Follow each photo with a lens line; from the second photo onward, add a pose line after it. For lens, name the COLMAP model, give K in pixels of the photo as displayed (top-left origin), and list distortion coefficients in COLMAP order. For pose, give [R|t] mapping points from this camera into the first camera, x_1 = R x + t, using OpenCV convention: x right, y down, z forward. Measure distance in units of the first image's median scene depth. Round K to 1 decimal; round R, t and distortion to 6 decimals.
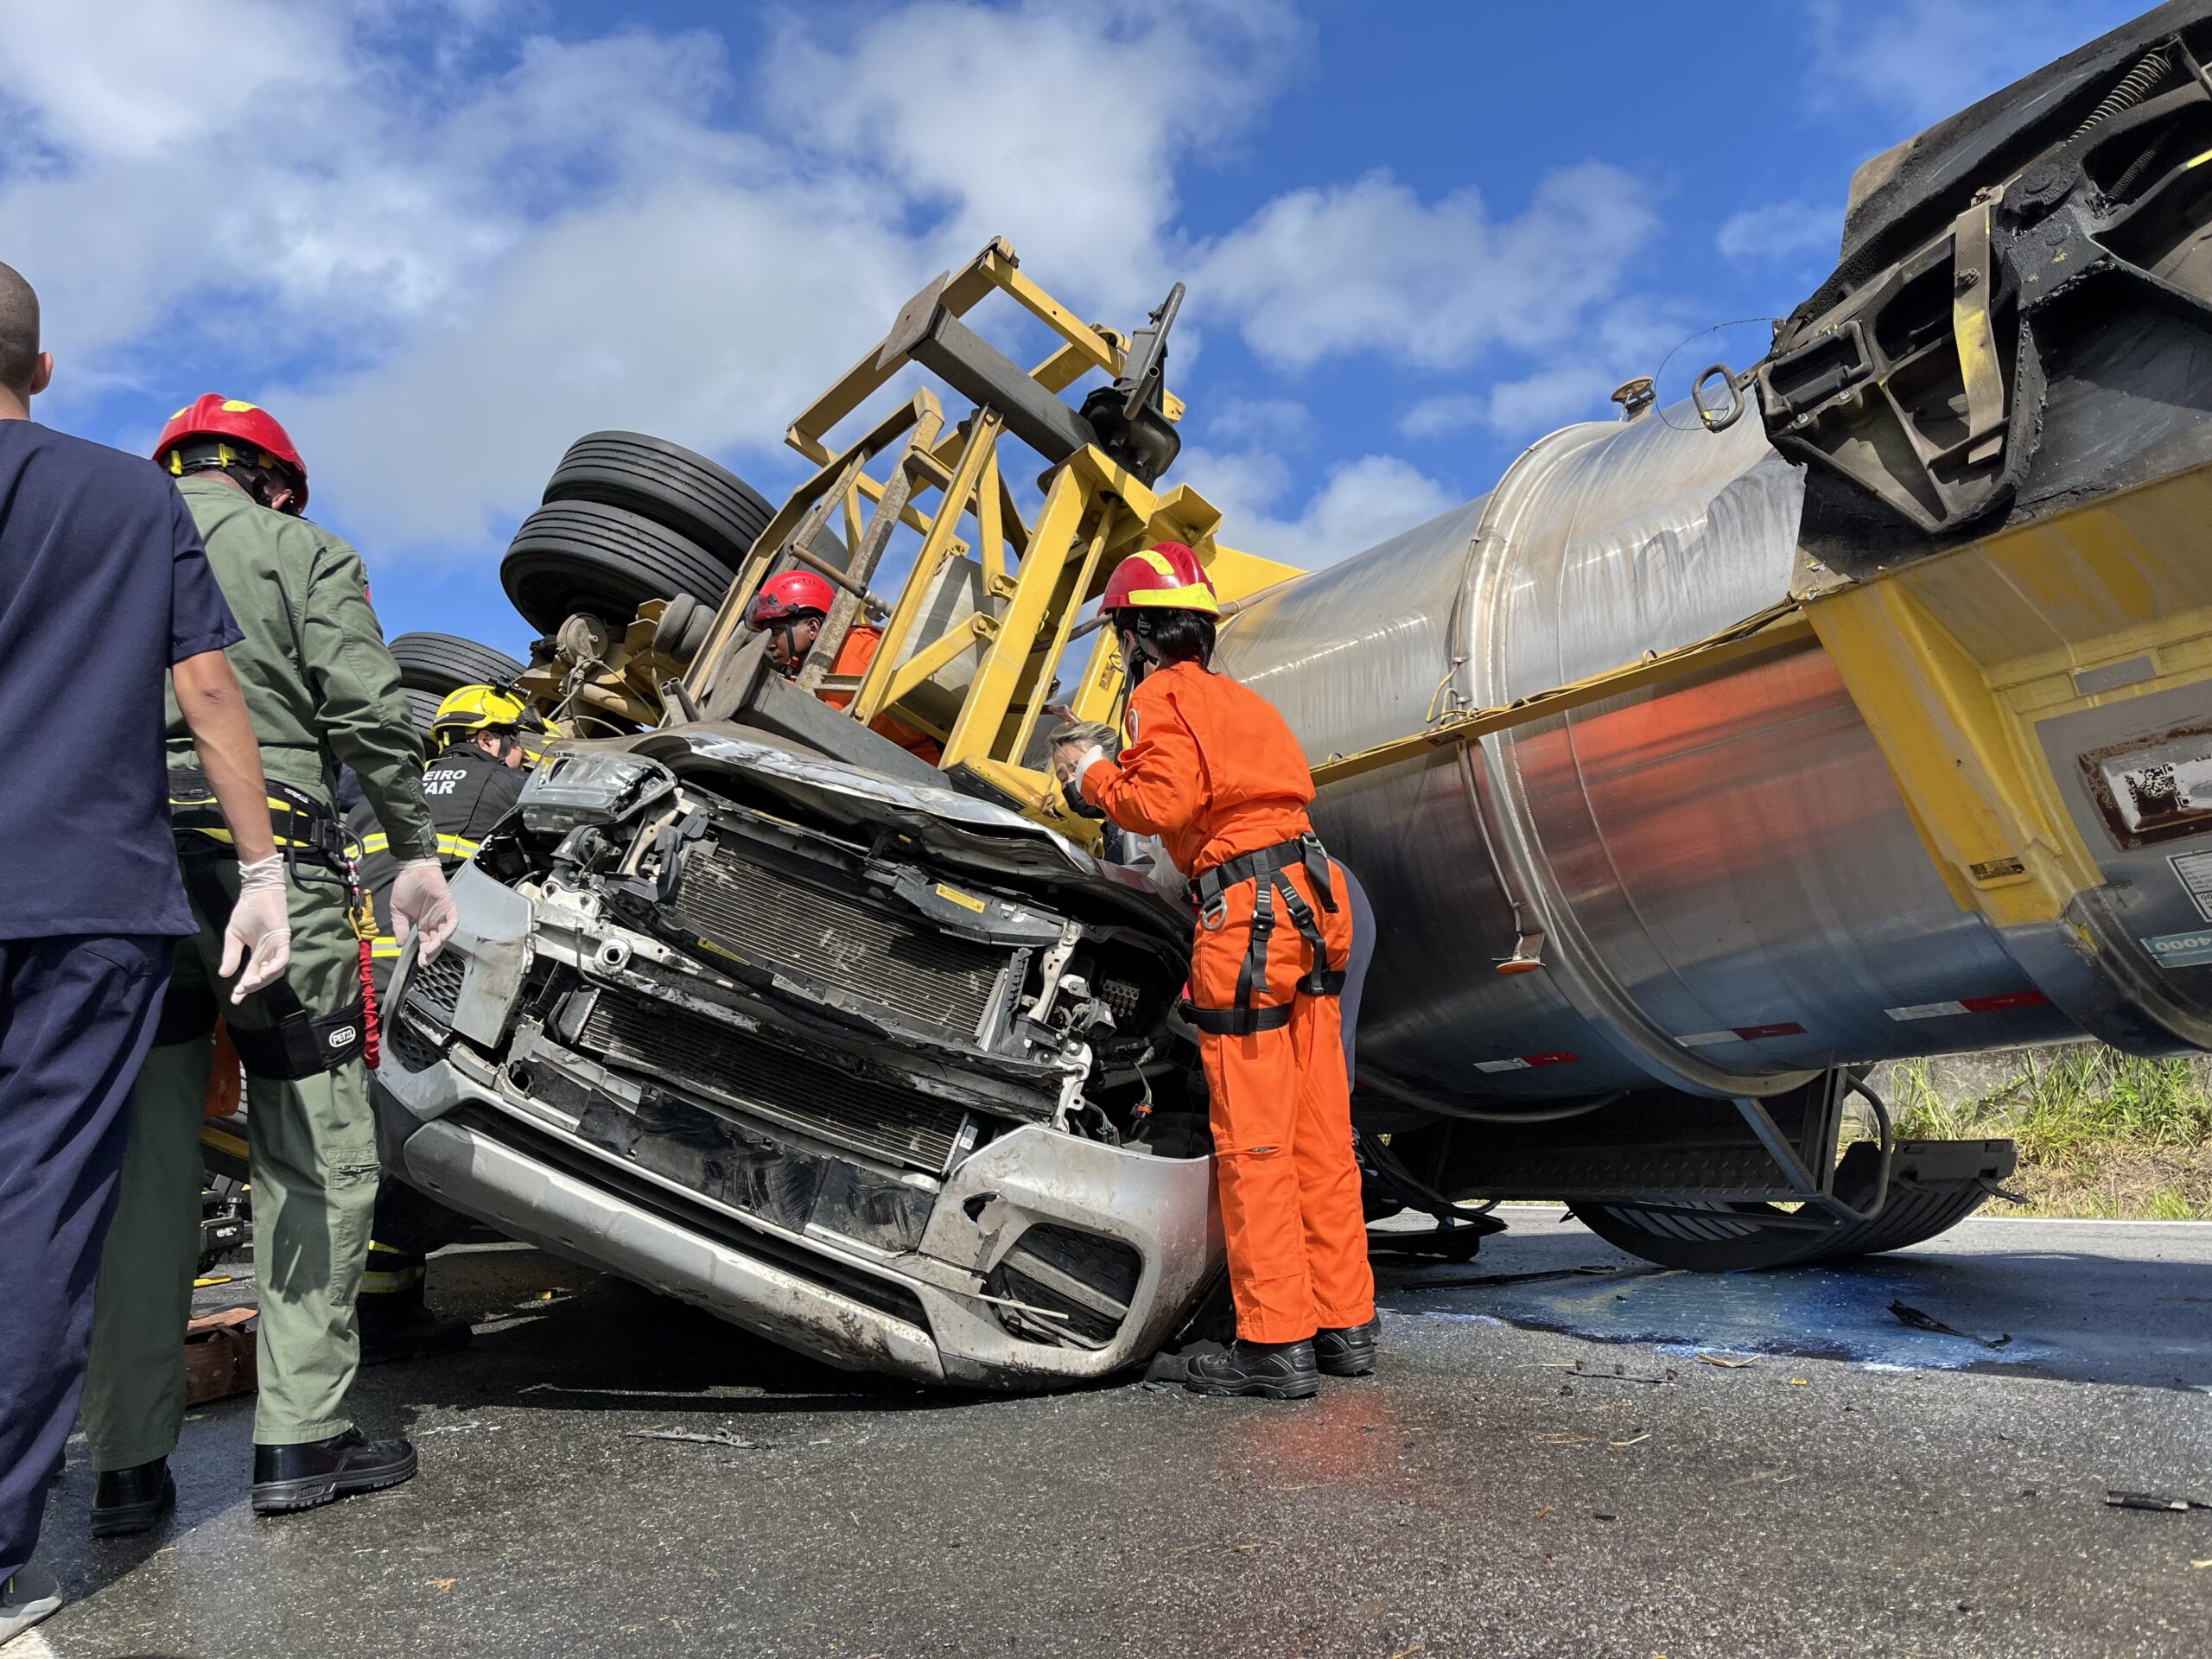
lens RADIAL K [[1636.2, 0, 1092.0], [0, 1636.2, 820.6], [0, 0, 1]] dist [0.057222, -0.059071]
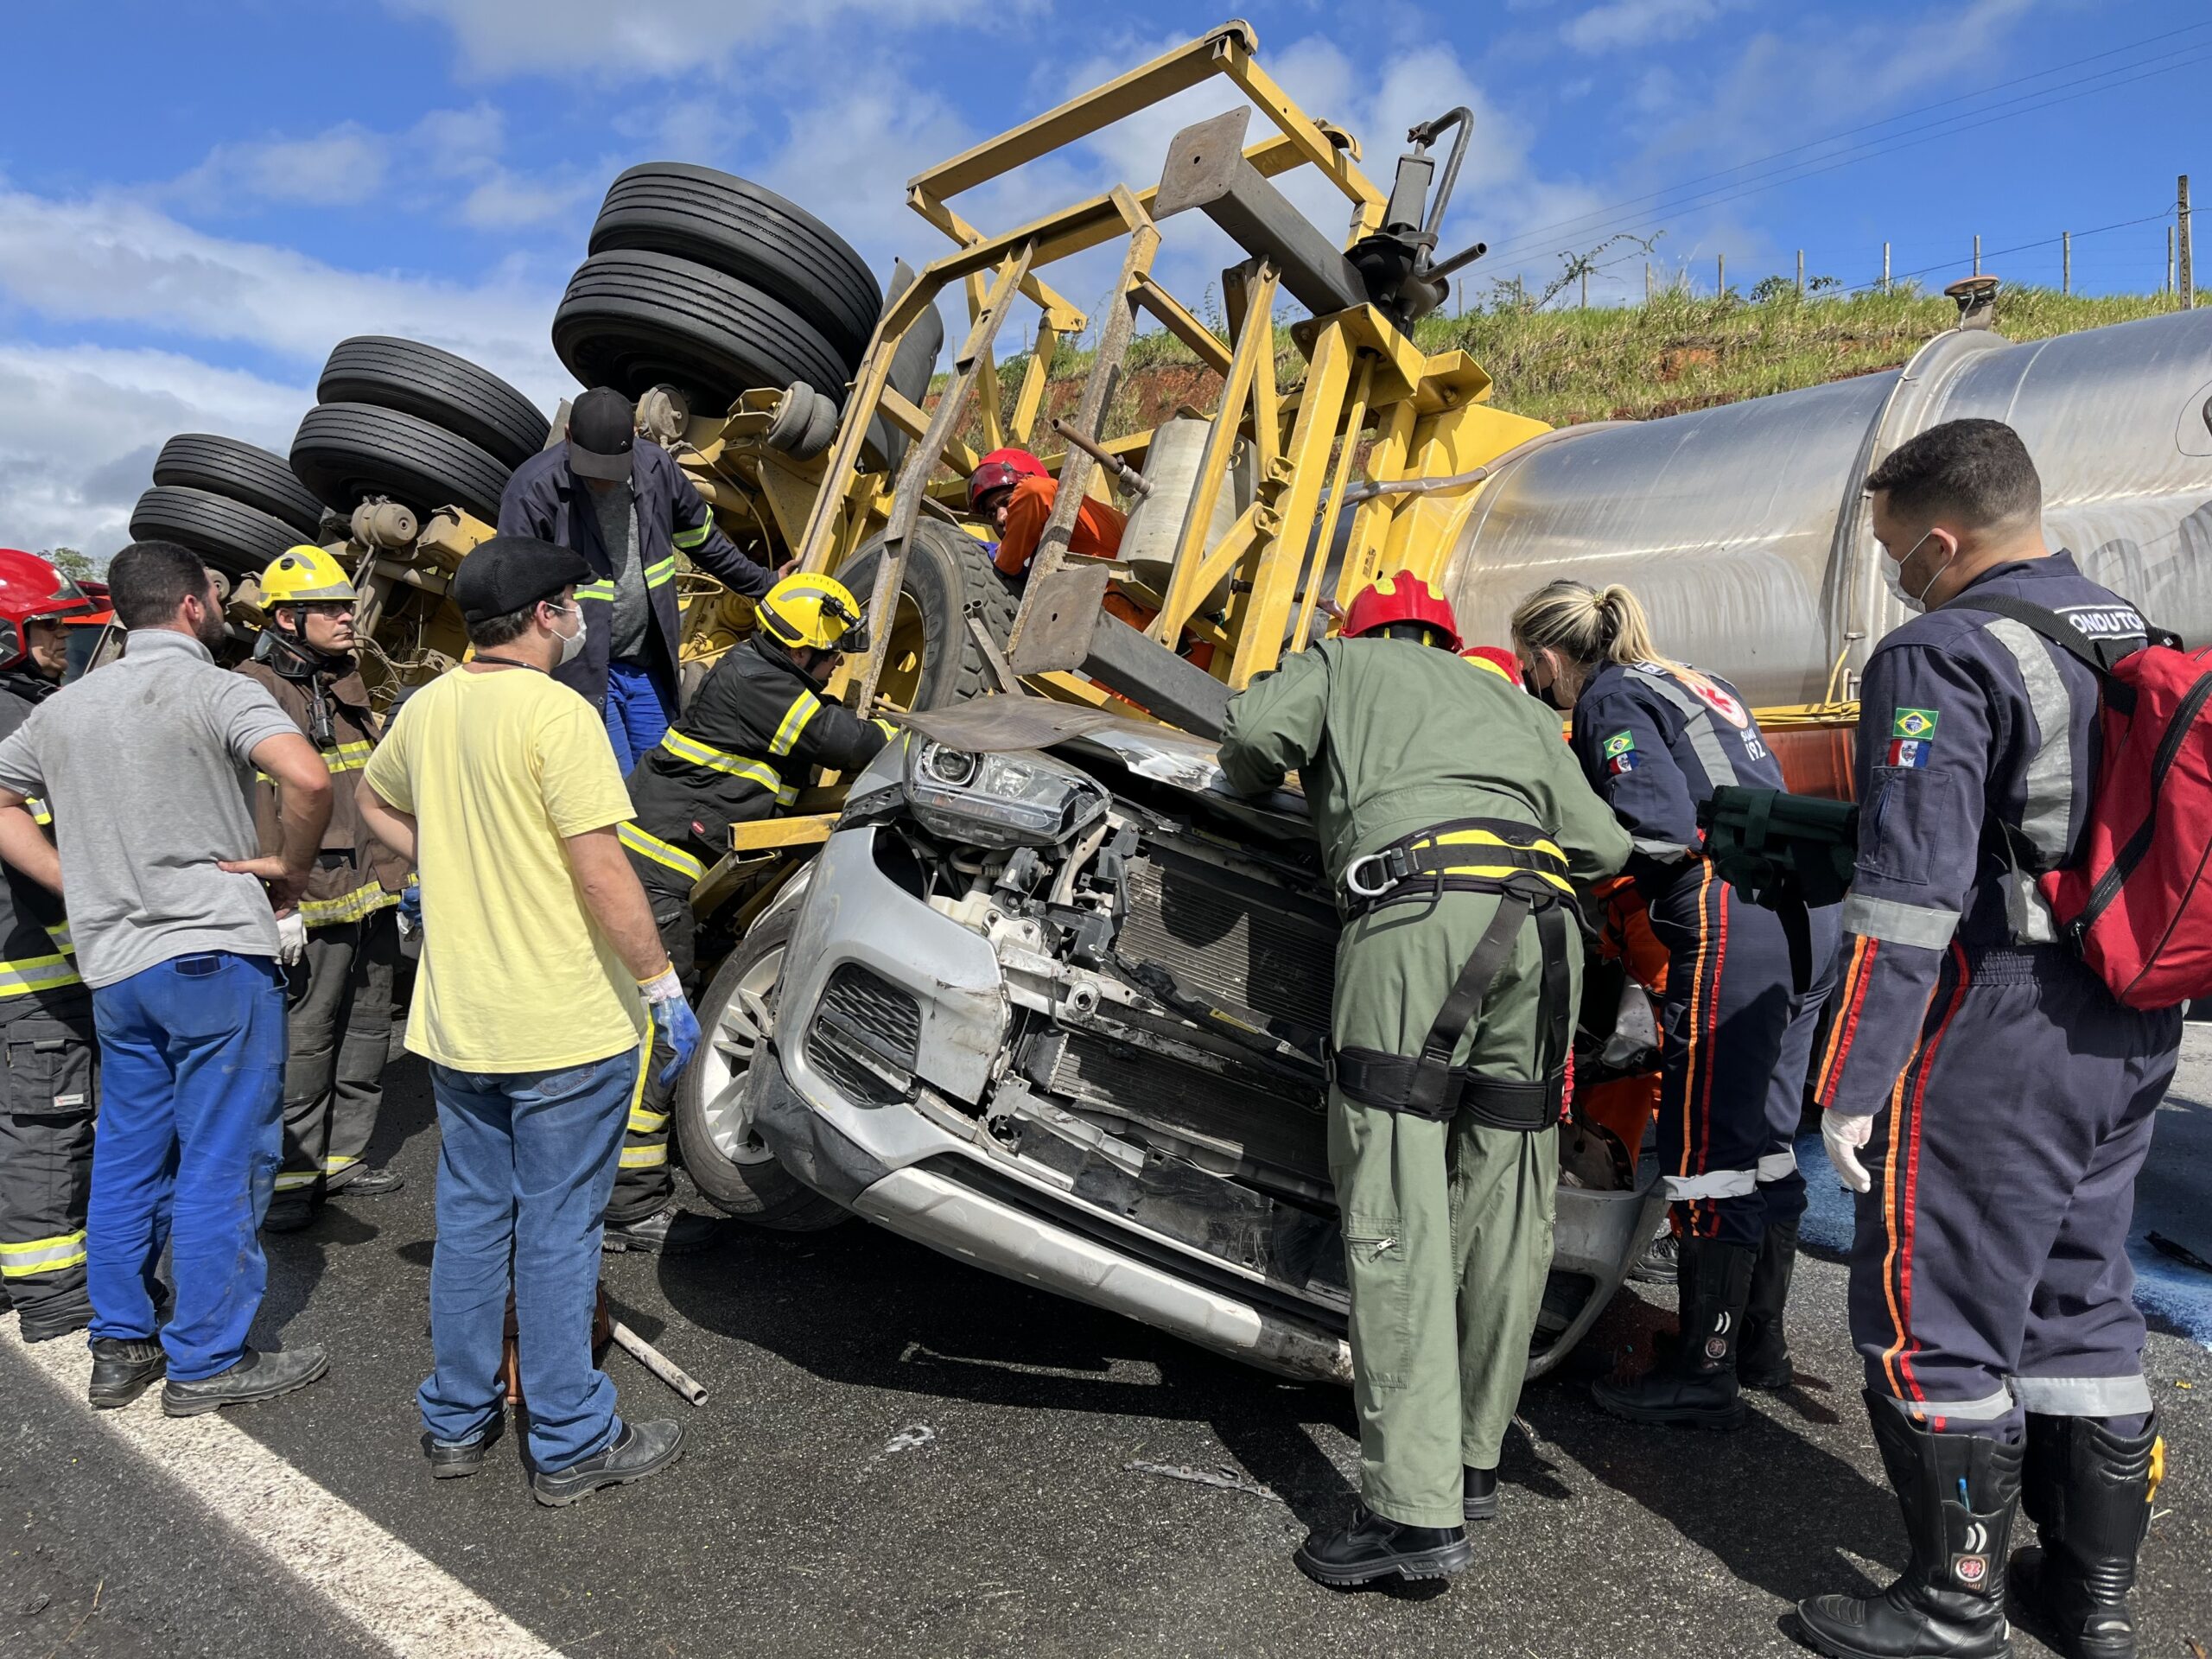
lens RADIAL K [[1669.5, 0, 1102.5], [0, 1669.5, 819.5], [0, 0, 1]] dist [0.071130, -0.095511]
pose [[0.993083, 0.001372, 0.117410, -0.392838], [-0.028146, 0.973560, 0.226690, -0.241989], [-0.113994, -0.228426, 0.966864, 0.077469]]
